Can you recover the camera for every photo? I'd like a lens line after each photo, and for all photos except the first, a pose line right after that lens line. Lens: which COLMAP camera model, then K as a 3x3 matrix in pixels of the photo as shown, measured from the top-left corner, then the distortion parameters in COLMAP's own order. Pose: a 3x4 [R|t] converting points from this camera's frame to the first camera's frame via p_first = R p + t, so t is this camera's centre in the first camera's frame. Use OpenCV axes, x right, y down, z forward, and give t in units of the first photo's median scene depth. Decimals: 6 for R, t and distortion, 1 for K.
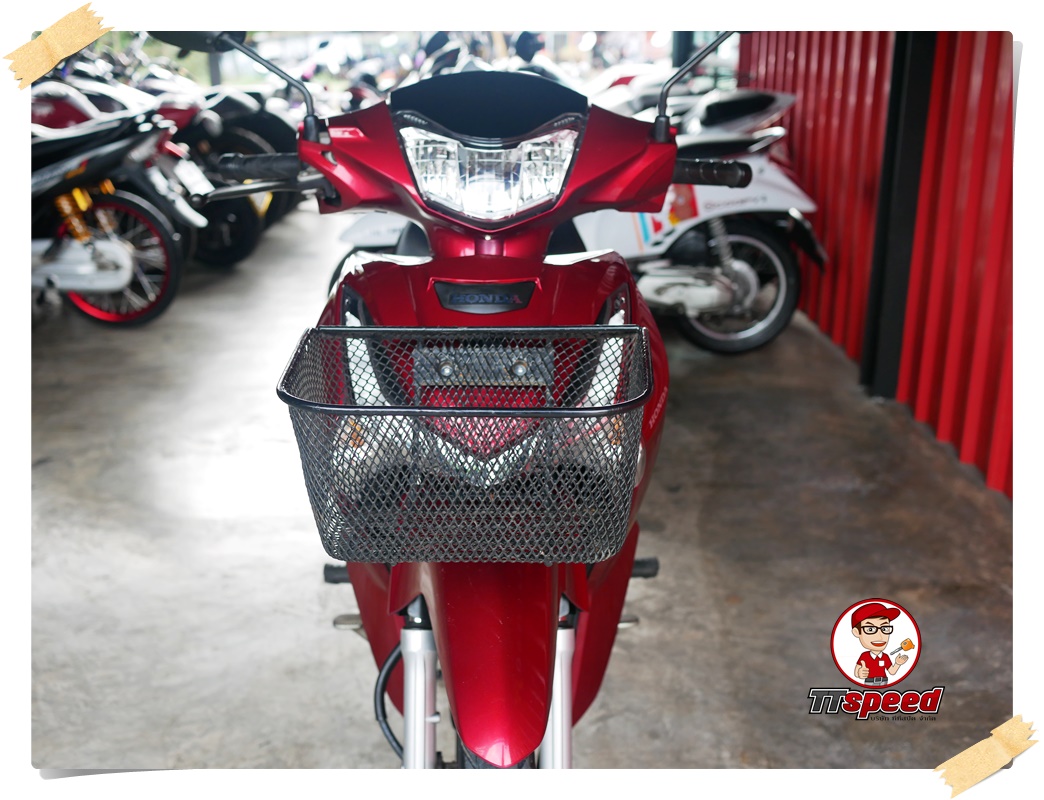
lens RADIAL K [[1075.4, 0, 522.0], [0, 1075.4, 400.0], [0, 0, 1]] dist [0.046175, -0.026278]
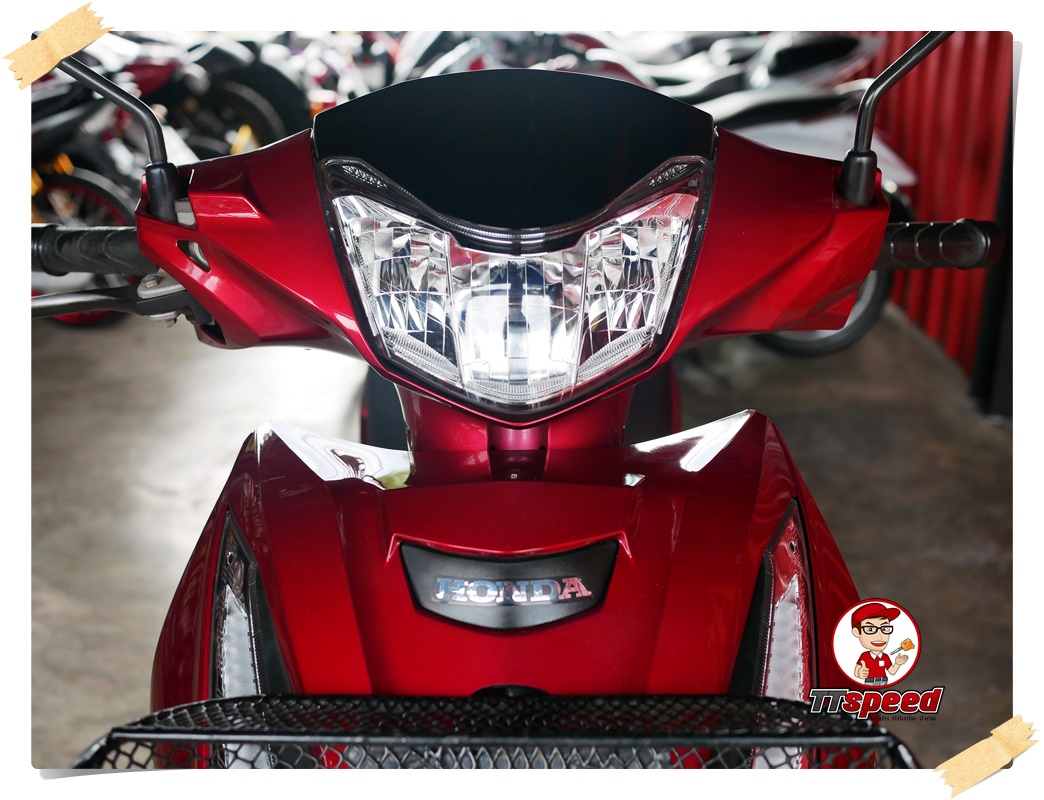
lens RADIAL K [[1075.4, 0, 522.0], [0, 1075.4, 400.0], [0, 0, 1]] dist [0.046175, -0.026278]
pose [[0.999621, -0.008242, -0.026264, -0.005105], [0.009708, 0.998372, 0.056206, -0.061479], [0.025758, -0.056440, 0.998074, 0.168387]]
